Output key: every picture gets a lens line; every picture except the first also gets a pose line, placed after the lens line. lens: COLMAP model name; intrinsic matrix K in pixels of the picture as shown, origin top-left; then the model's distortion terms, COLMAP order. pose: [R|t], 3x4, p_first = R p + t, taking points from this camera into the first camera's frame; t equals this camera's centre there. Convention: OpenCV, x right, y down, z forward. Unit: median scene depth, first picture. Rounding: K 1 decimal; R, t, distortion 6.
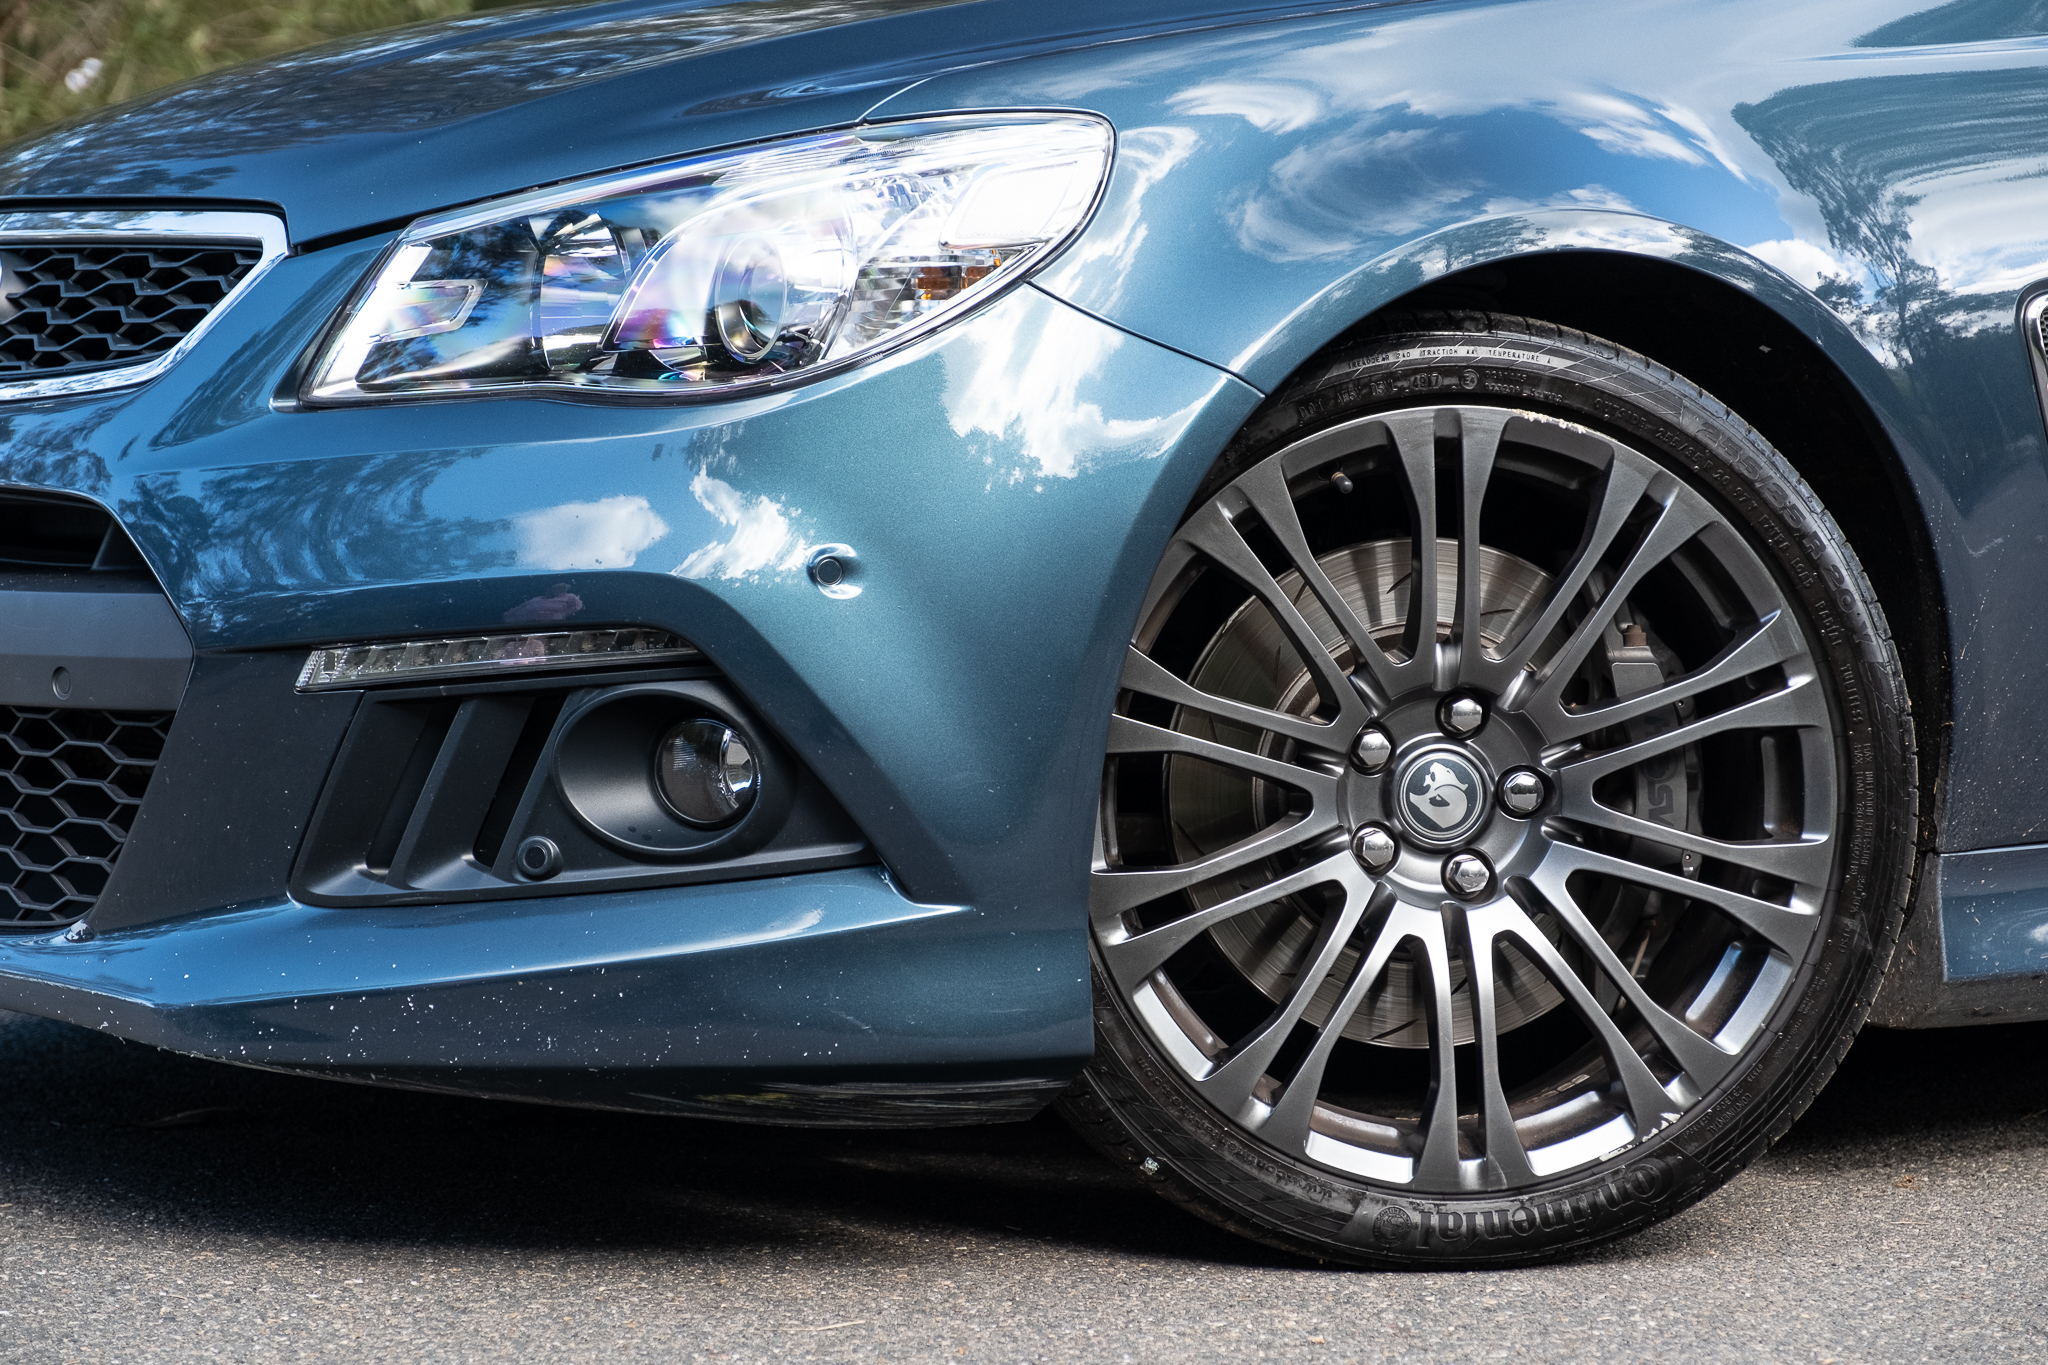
lens RADIAL K [[5259.2, 0, 1006.5], [0, 5259.2, 664.8], [0, 0, 1]] dist [0.151967, 0.000000]
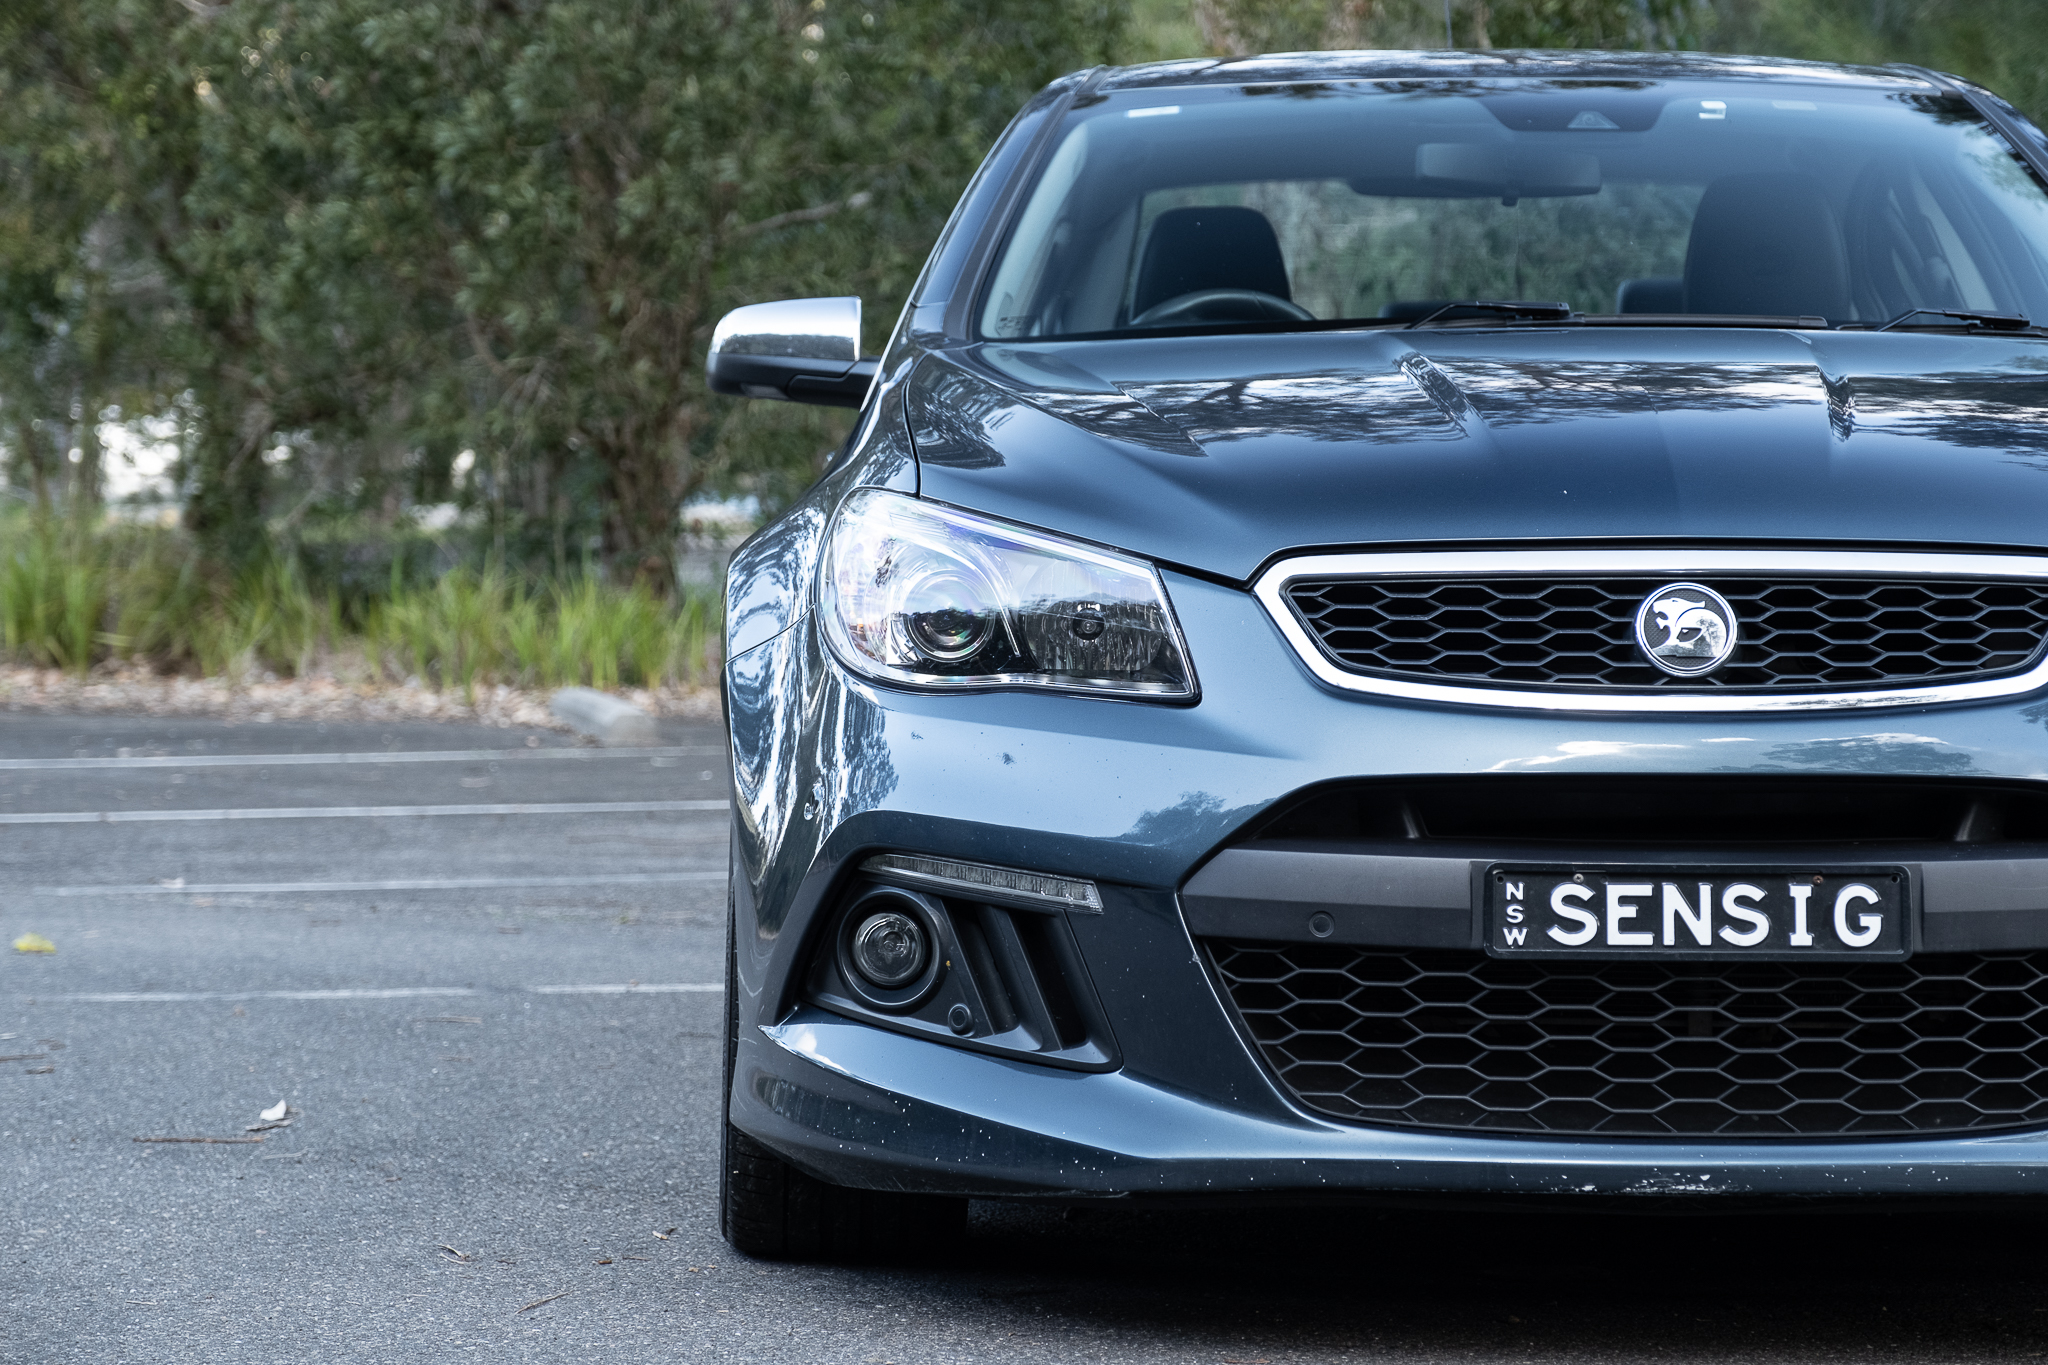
lens RADIAL K [[5259.2, 0, 1025.4], [0, 5259.2, 674.5], [0, 0, 1]] dist [0.151967, 0.000000]
pose [[0.571916, -0.019350, 0.820084, -1.370801], [0.051487, 0.998597, -0.012344, -0.055287], [-0.818695, 0.049283, 0.572110, 0.480604]]
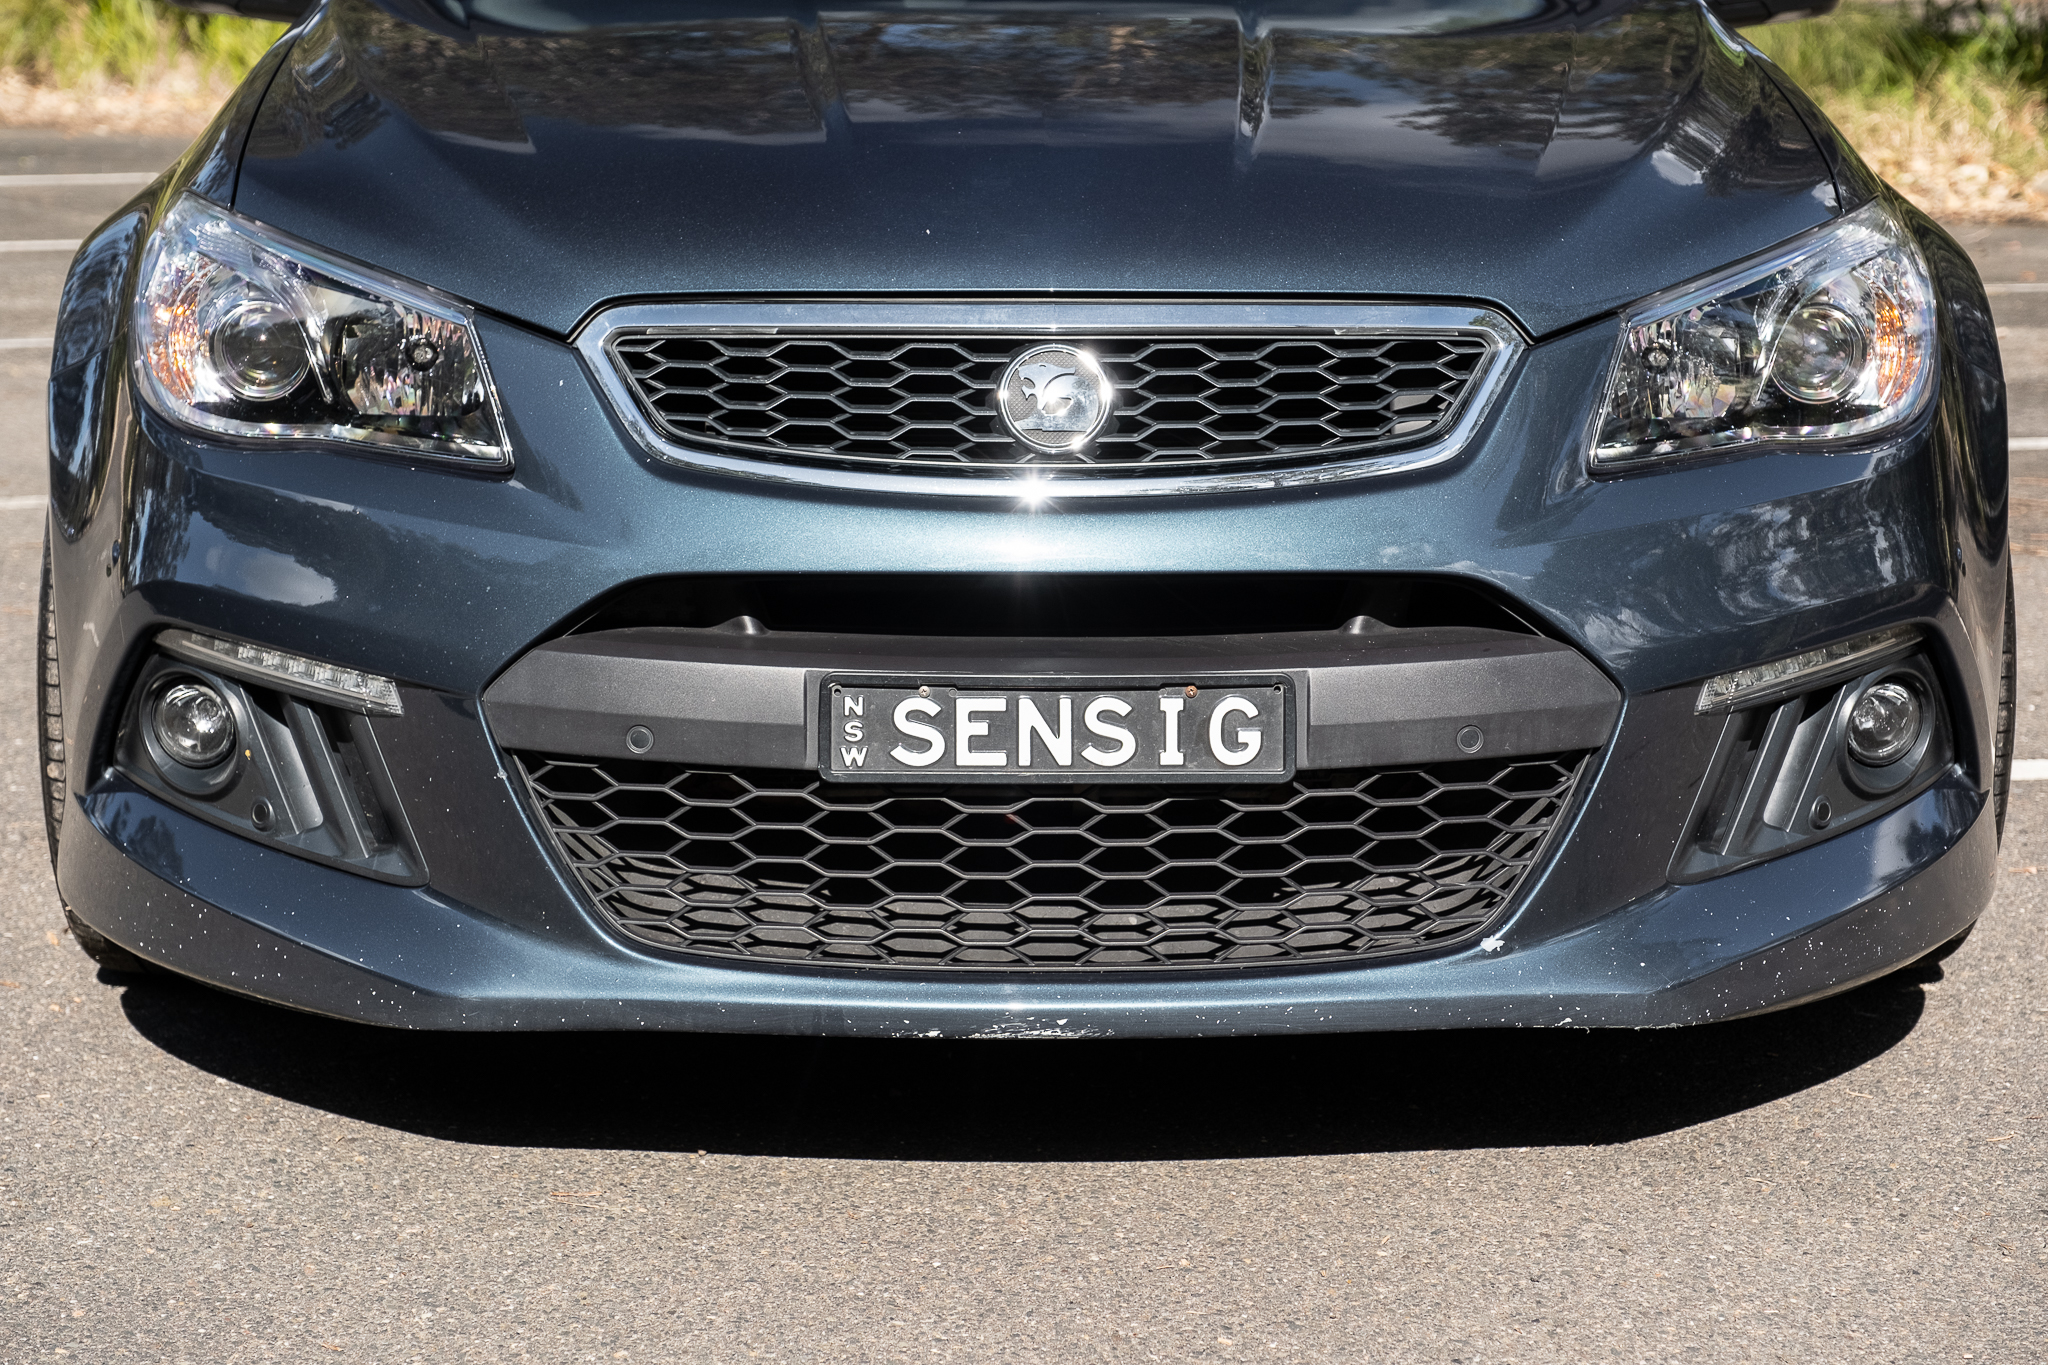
lens RADIAL K [[3874.3, 0, 1014.9], [0, 3874.3, 671.1], [0, 0, 1]] dist [0.074348, 0.000000]
pose [[0.535451, -0.161485, 0.828984, -0.929603], [0.051811, 0.985982, 0.158603, -0.149871], [-0.842975, -0.041973, 0.536312, 0.640001]]
